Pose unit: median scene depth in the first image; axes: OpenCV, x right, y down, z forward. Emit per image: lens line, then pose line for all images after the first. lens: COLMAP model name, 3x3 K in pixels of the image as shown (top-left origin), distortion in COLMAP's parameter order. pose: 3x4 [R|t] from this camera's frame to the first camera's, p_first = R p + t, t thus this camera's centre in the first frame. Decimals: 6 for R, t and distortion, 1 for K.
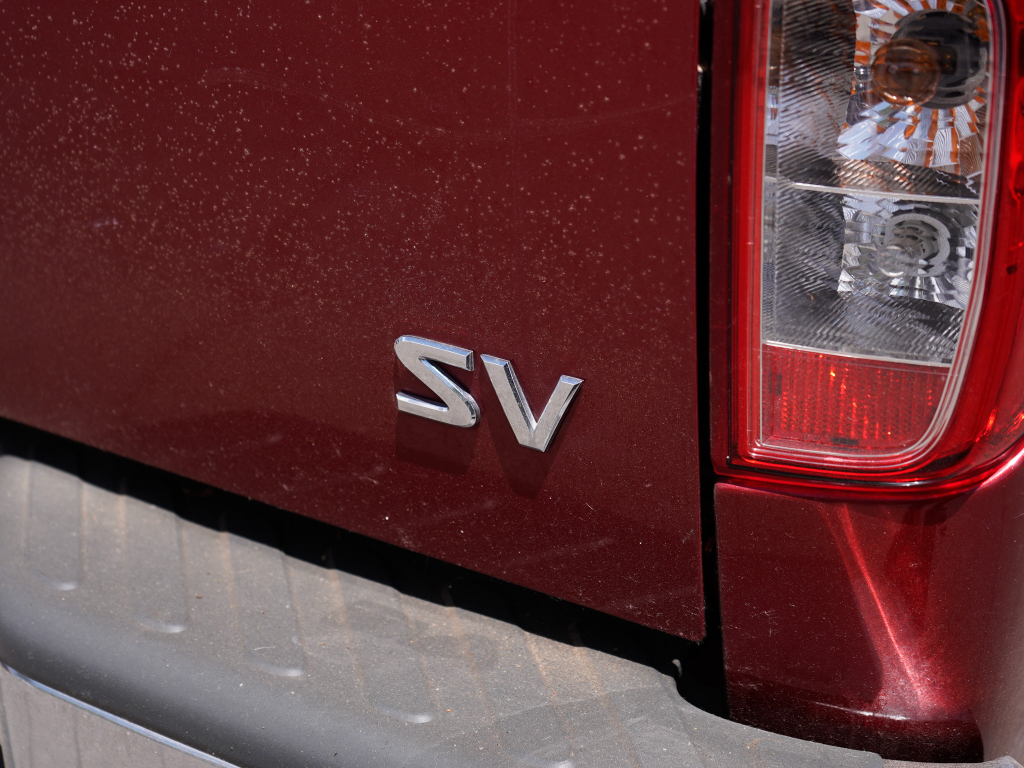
lens RADIAL K [[1957.4, 0, 512.6], [0, 1957.4, 382.2], [0, 0, 1]] dist [0.004295, 0.000000]
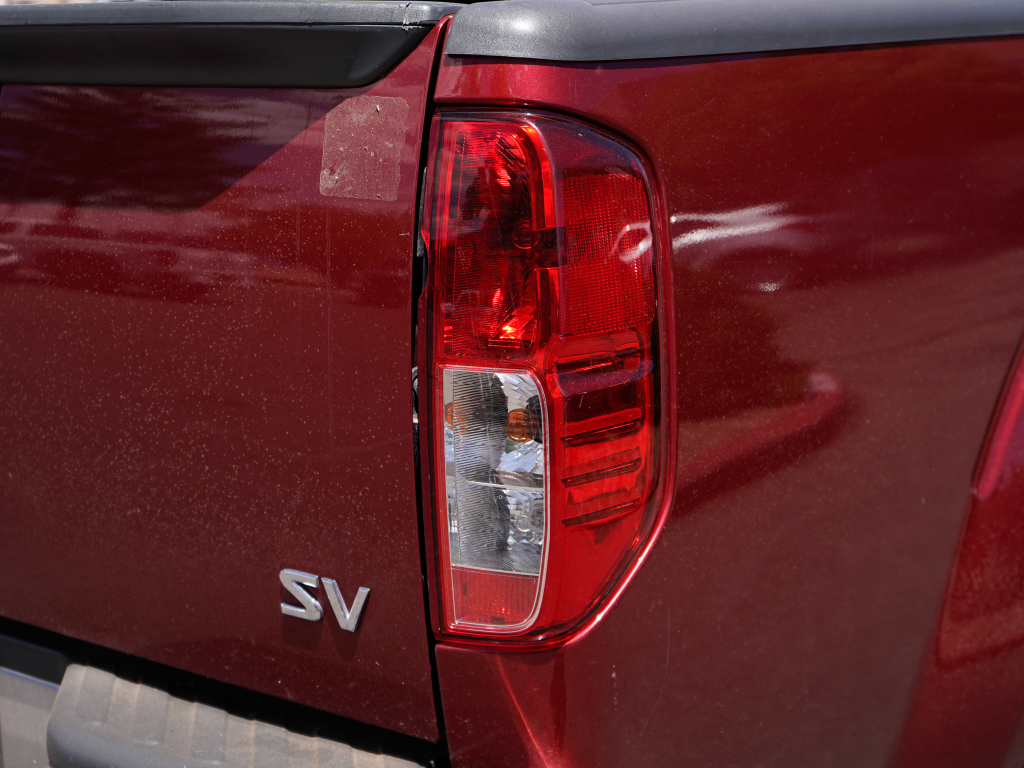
lens RADIAL K [[2215.5, 0, 511.1], [0, 2215.5, 384.1], [0, 0, 1]] dist [0.083459, 0.000000]
pose [[0.994953, 0.013577, -0.099419, 0.346815], [-0.033436, 0.979037, -0.200917, 0.209206], [0.094607, 0.203227, 0.974550, -0.989171]]
